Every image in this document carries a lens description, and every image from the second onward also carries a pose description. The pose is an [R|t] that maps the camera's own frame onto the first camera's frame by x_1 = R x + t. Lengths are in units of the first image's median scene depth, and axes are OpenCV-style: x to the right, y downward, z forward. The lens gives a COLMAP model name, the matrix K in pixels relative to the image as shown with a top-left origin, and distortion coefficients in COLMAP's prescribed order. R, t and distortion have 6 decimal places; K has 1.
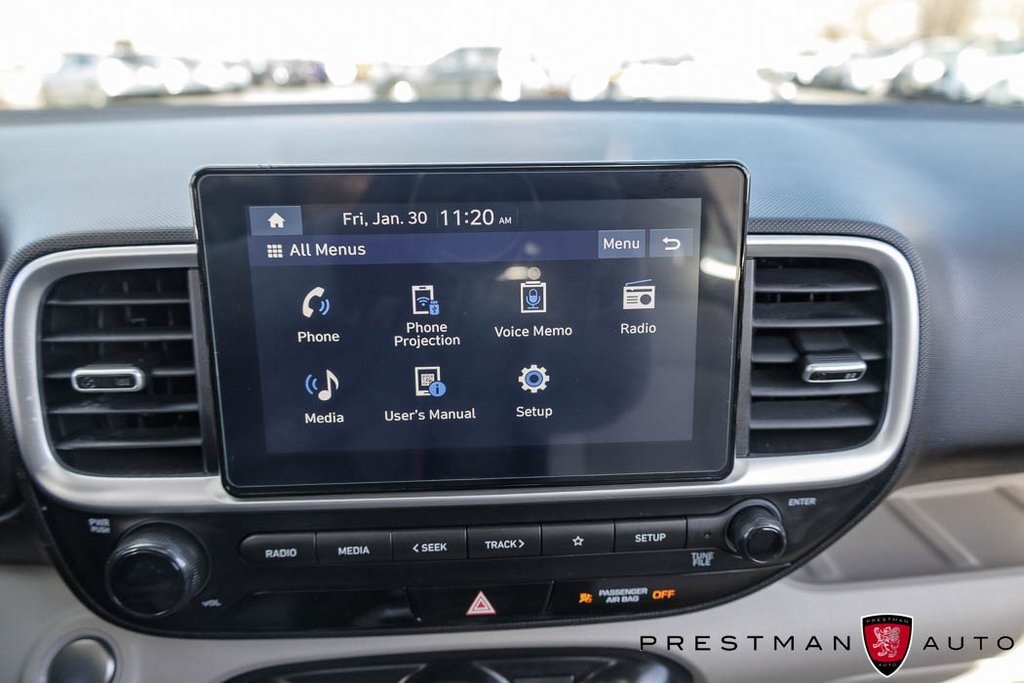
lens RADIAL K [[842.1, 0, 505.4], [0, 842.1, 346.7], [0, 0, 1]] dist [0.054851, 0.001358]
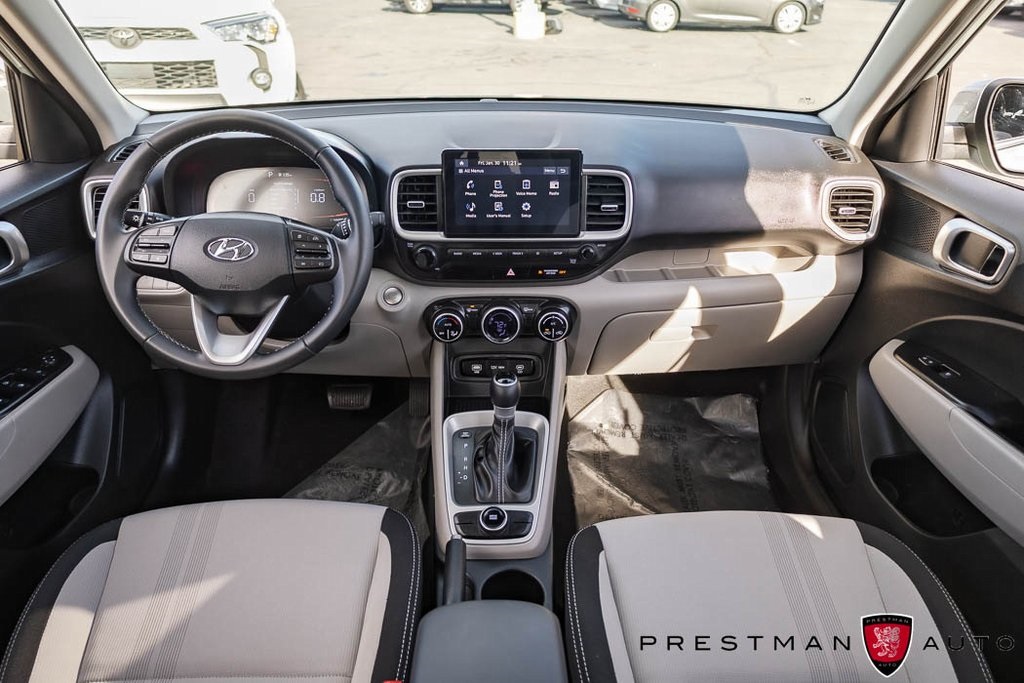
lens RADIAL K [[680.9, 0, 504.0], [0, 680.9, 336.0], [0, 0, 1]] dist [0.010803, -0.000920]
pose [[0.998941, 0.026102, -0.037894, 0.064006], [-0.021907, 0.993998, 0.107180, 0.284881], [0.040464, -0.106236, 0.993517, -2.067242]]
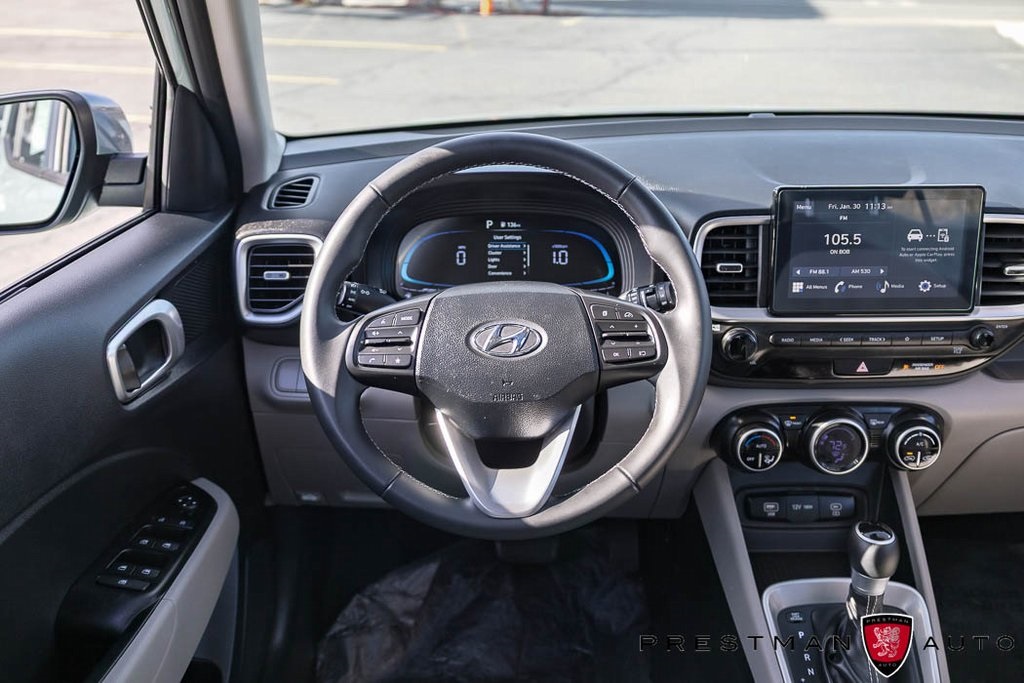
lens RADIAL K [[949.4, 0, 524.9], [0, 949.4, 342.9], [0, 0, 1]] dist [0.004576, 0.000000]
pose [[0.998278, 0.018404, -0.055691, -0.901265], [-0.017714, 0.999760, 0.012852, 0.235032], [0.055914, -0.011843, 0.998365, -1.877295]]
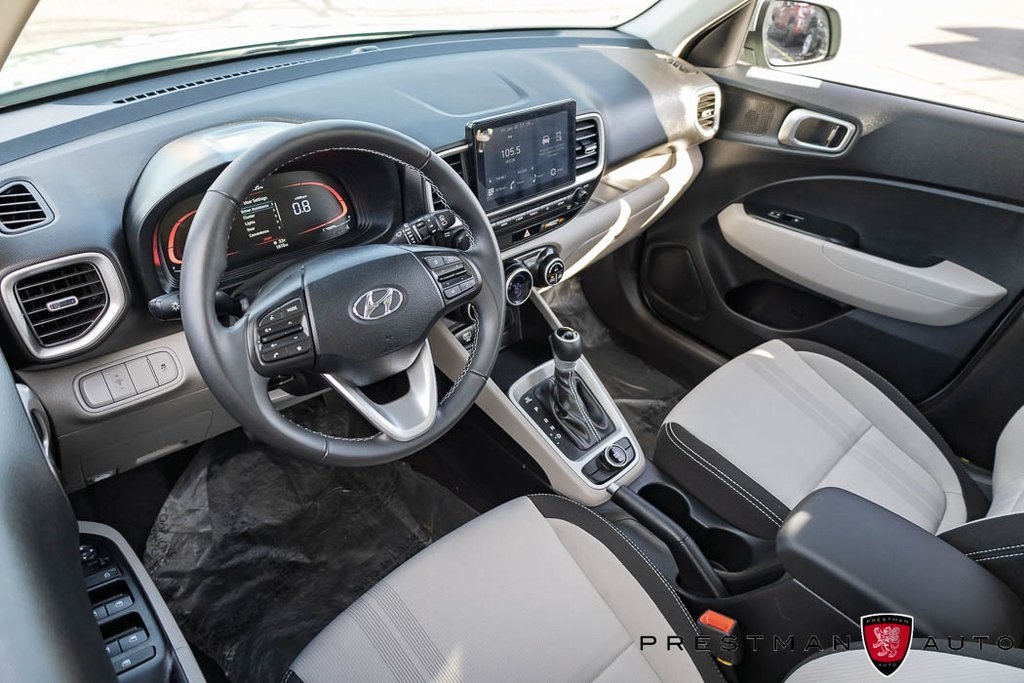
lens RADIAL K [[680.9, 0, 522.1], [0, 680.9, 331.3], [0, 0, 1]] dist [0.010803, -0.000920]
pose [[0.769512, -0.327710, 0.548140, -1.918016], [0.170243, 0.932507, 0.318508, -0.252589], [-0.615523, -0.151779, 0.773366, -1.403904]]
